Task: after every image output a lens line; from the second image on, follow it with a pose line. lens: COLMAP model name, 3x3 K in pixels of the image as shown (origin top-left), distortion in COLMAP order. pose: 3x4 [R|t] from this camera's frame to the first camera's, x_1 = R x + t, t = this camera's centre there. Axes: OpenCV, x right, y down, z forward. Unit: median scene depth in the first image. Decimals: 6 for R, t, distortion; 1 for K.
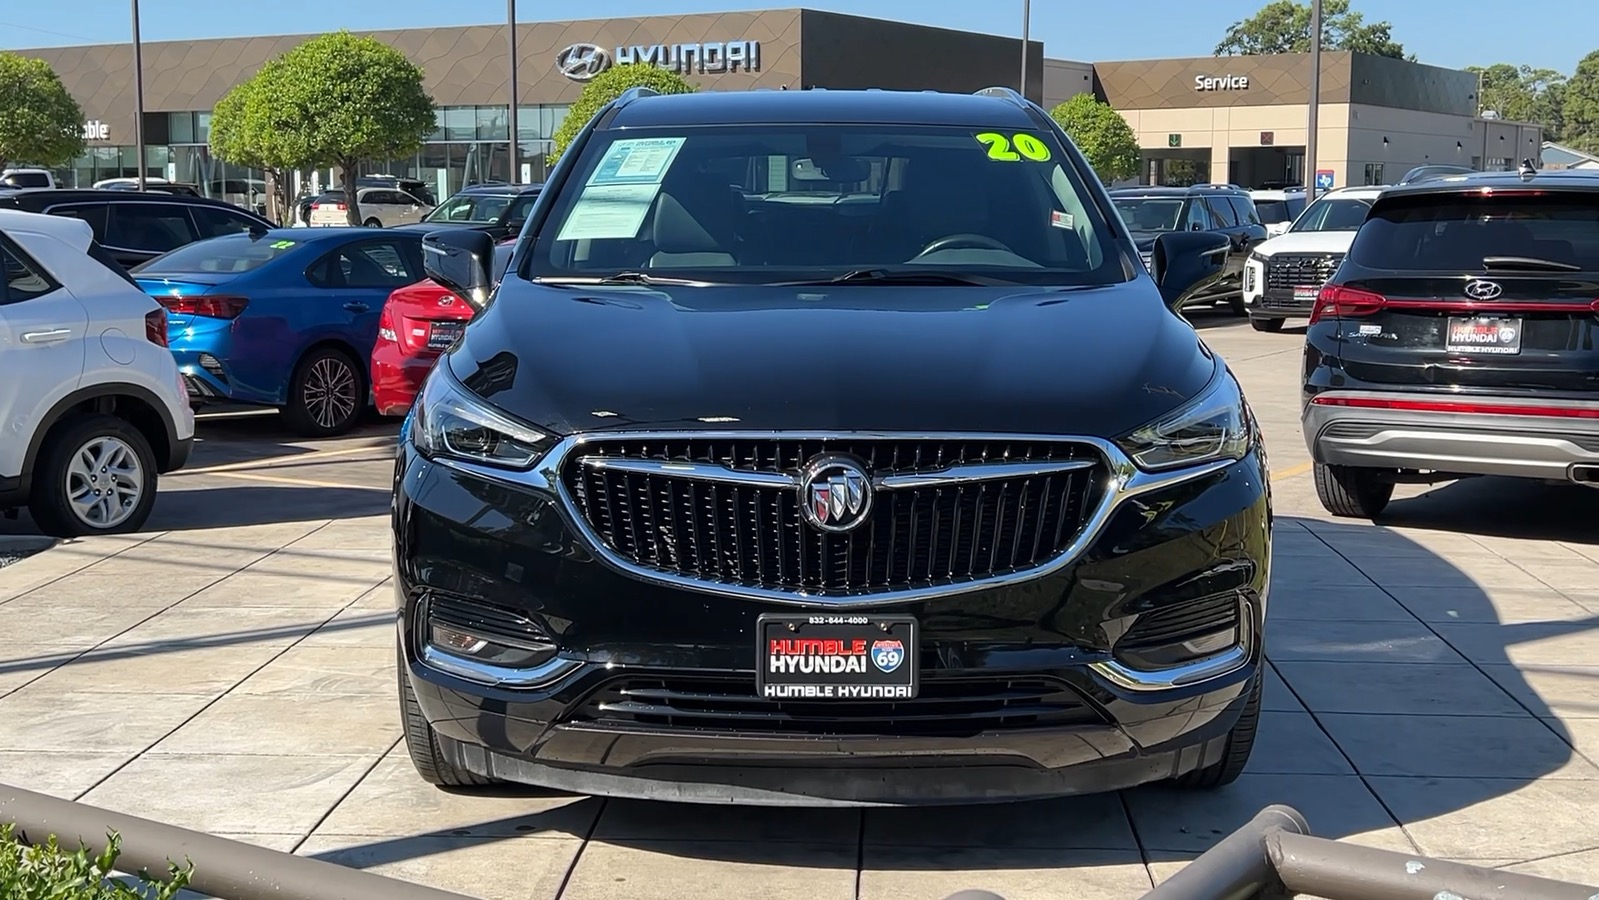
lens RADIAL K [[1989.4, 0, 790.4], [0, 1989.4, 449.5], [0, 0, 1]] dist [0.184087, -0.518125]
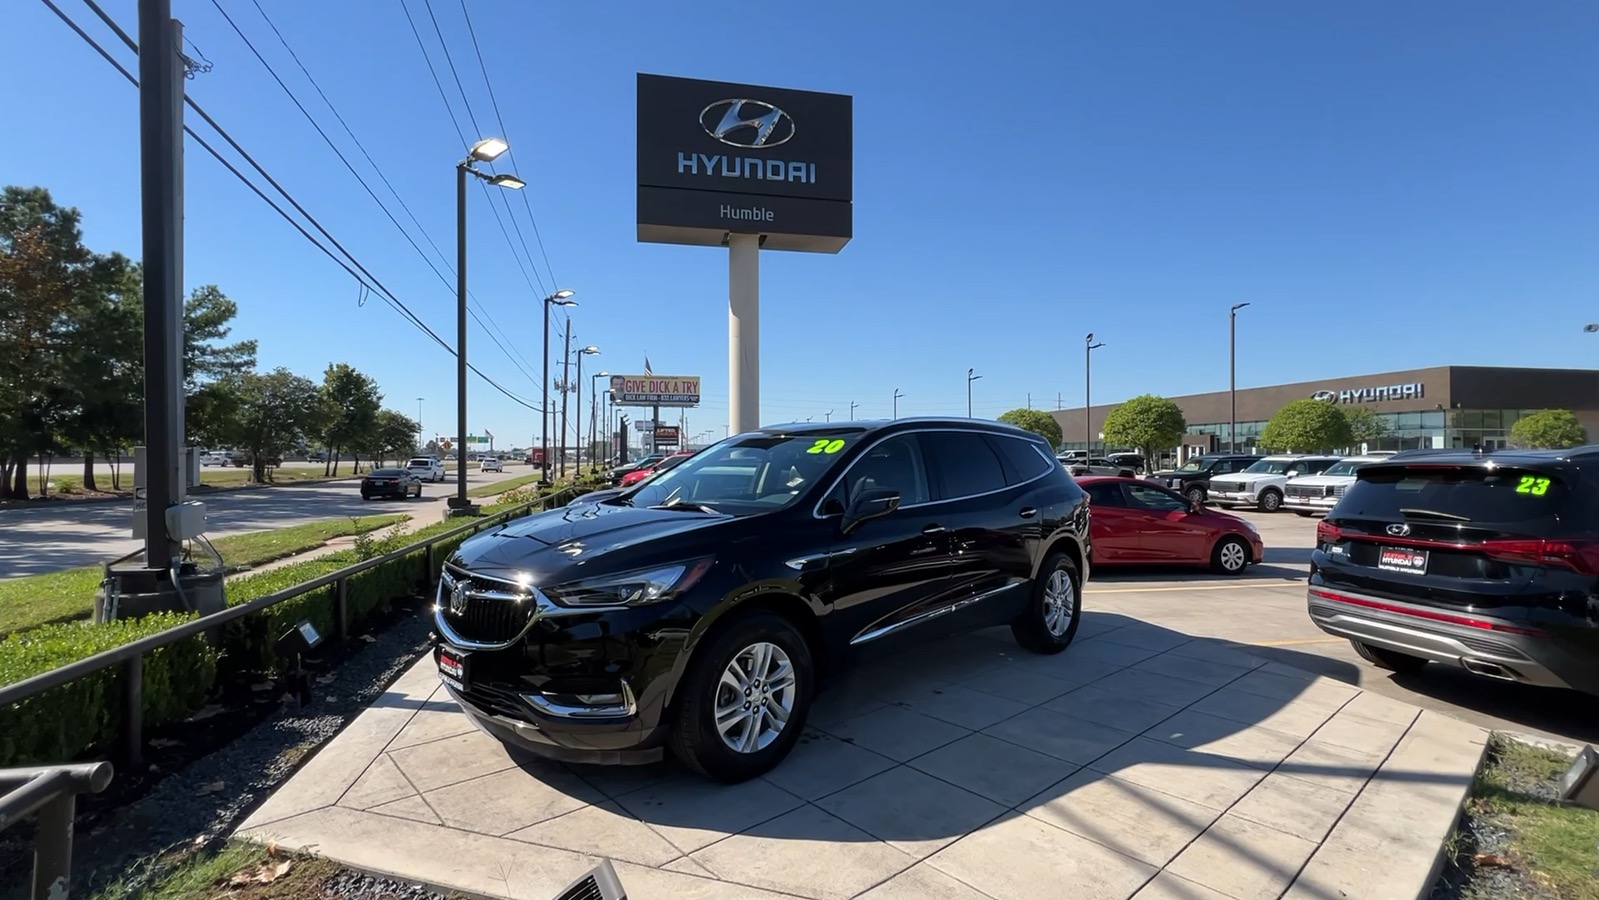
lens RADIAL K [[729.8, 0, 798.9], [0, 729.8, 452.5], [0, 0, 1]] dist [-0.000537, 0.000787]
pose [[0.706982, -0.007593, -0.707191, 0.440278], [-0.086939, 0.991425, -0.097558, -0.046957], [0.701868, 0.130454, 0.700259, 0.309898]]
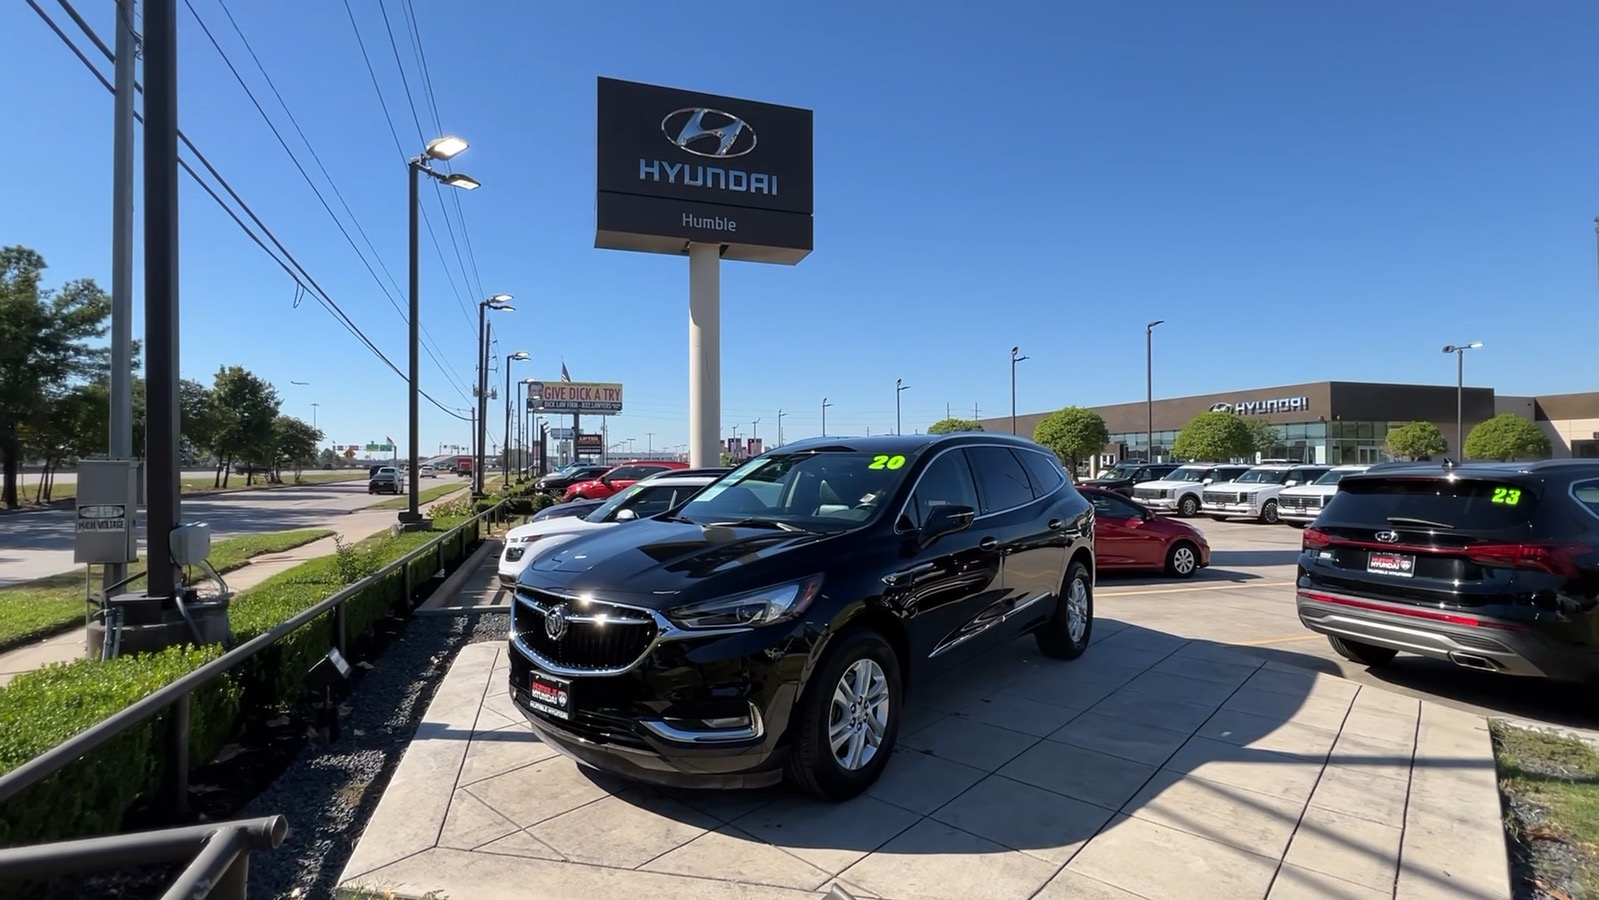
lens RADIAL K [[729.8, 0, 798.9], [0, 729.8, 452.5], [0, 0, 1]] dist [-0.000537, 0.000787]
pose [[0.779906, -0.015706, -0.625699, 0.365231], [-0.074291, 0.990295, -0.117458, -0.043804], [0.621472, 0.138090, 0.771171, 0.237530]]
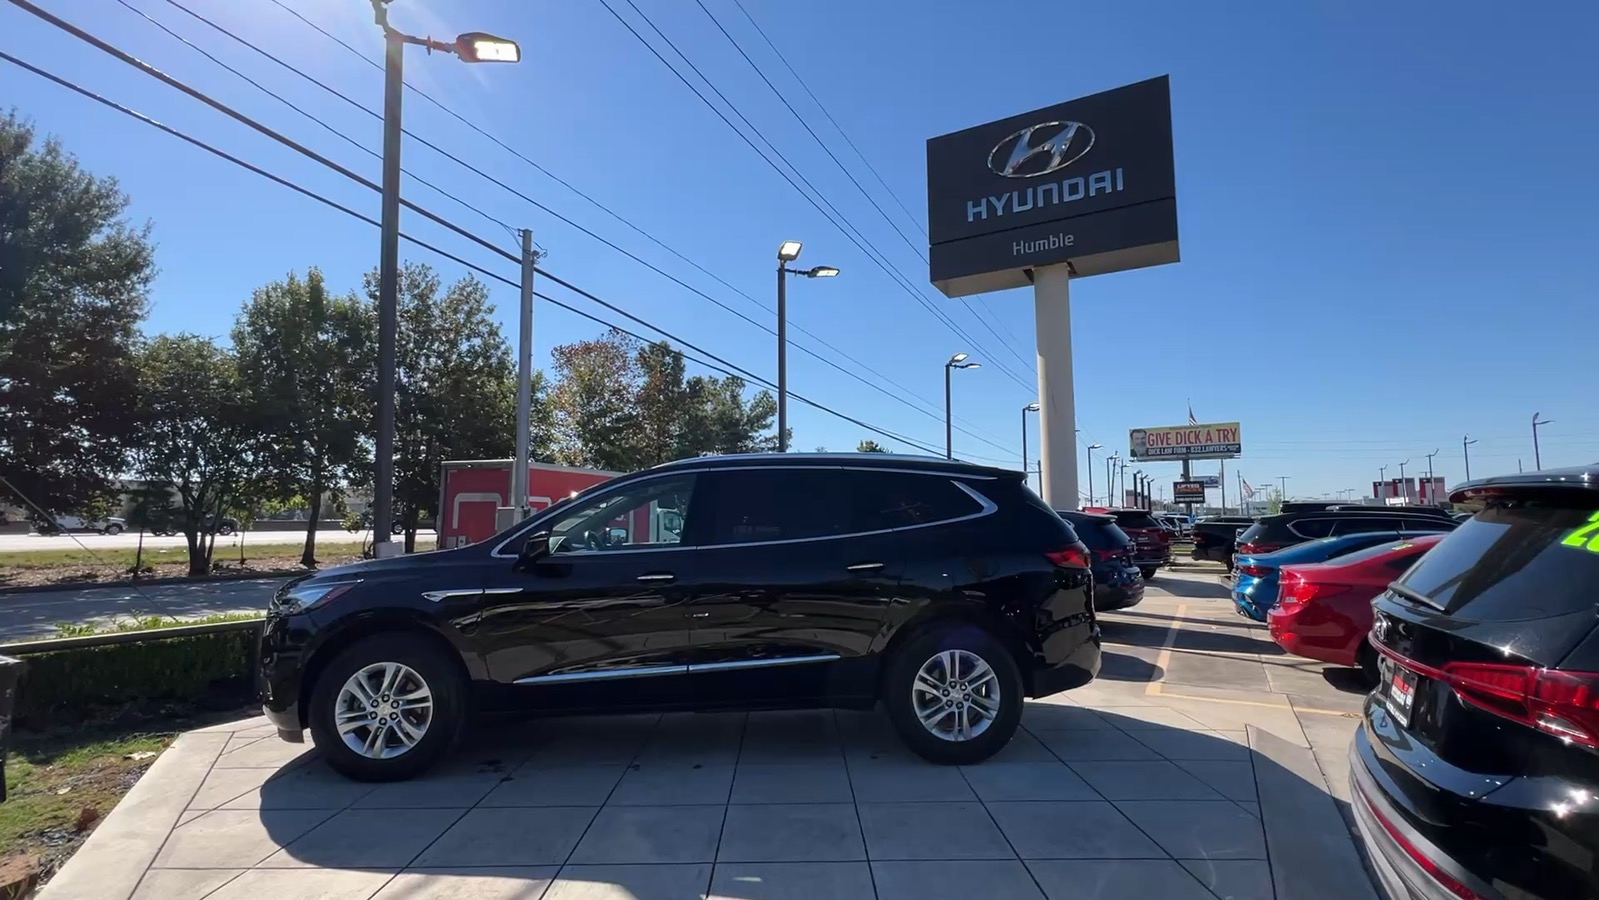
lens RADIAL K [[729.8, 0, 798.9], [0, 729.8, 452.5], [0, 0, 1]] dist [-0.000537, 0.000787]
pose [[0.066168, -0.097209, -0.993062, 0.633547], [-0.116427, 0.987693, -0.104441, -0.094671], [0.990993, 0.122530, 0.054036, 0.821546]]
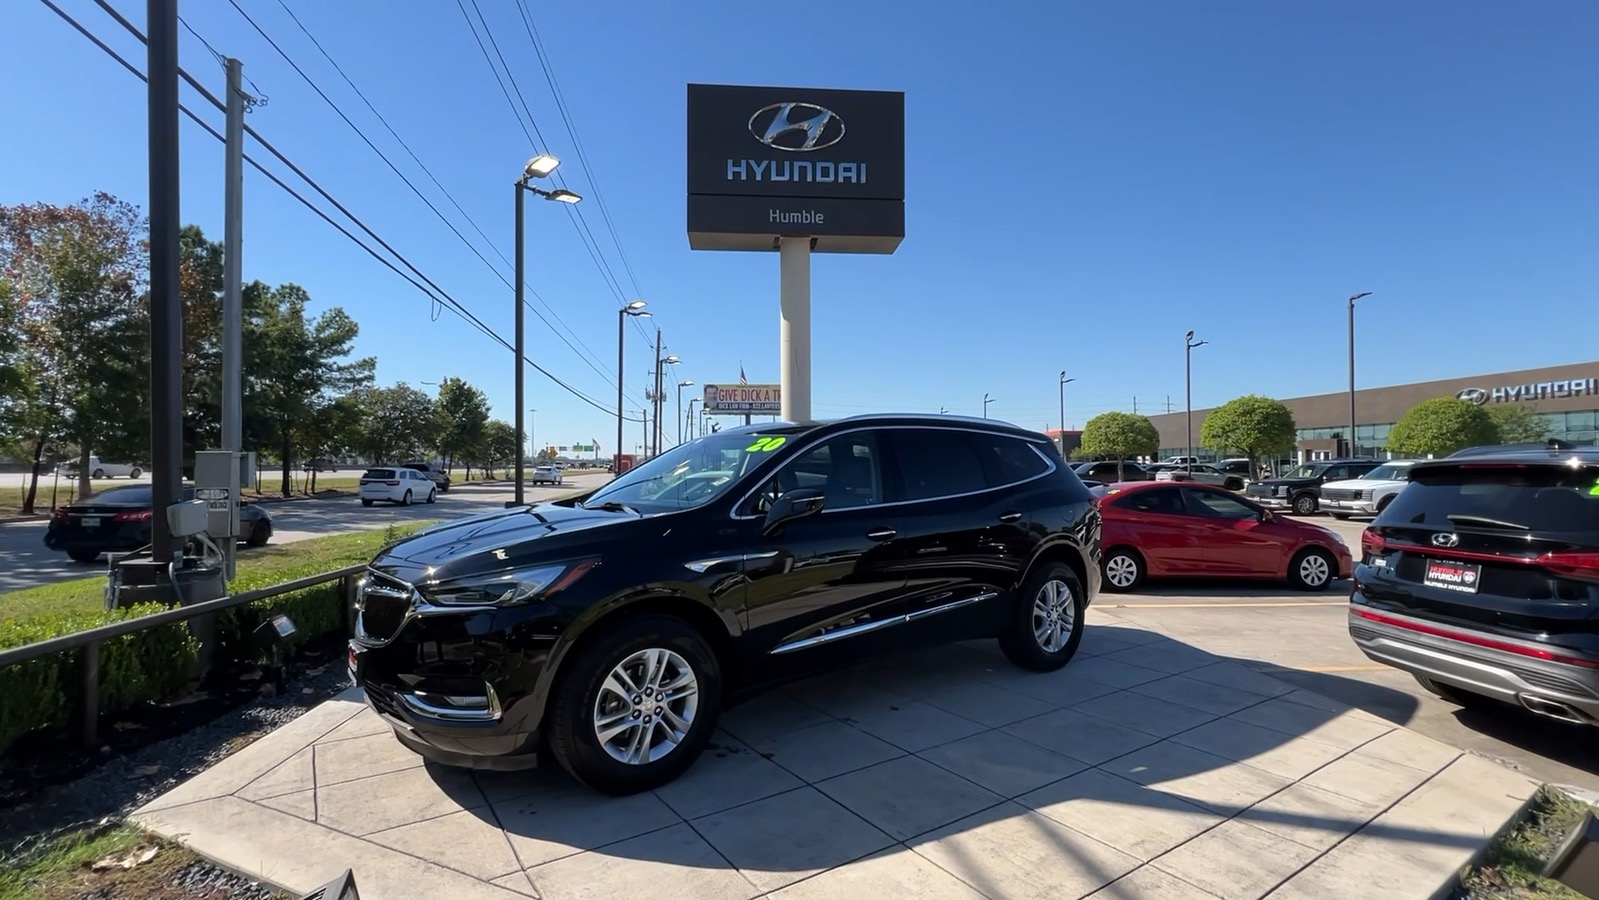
lens RADIAL K [[729.8, 0, 798.9], [0, 729.8, 452.5], [0, 0, 1]] dist [-0.000537, 0.000787]
pose [[0.608316, -0.017478, -0.793502, 0.493702], [-0.096321, 0.990742, -0.095665, -0.053253], [0.787828, 0.134625, 0.601001, 0.410199]]
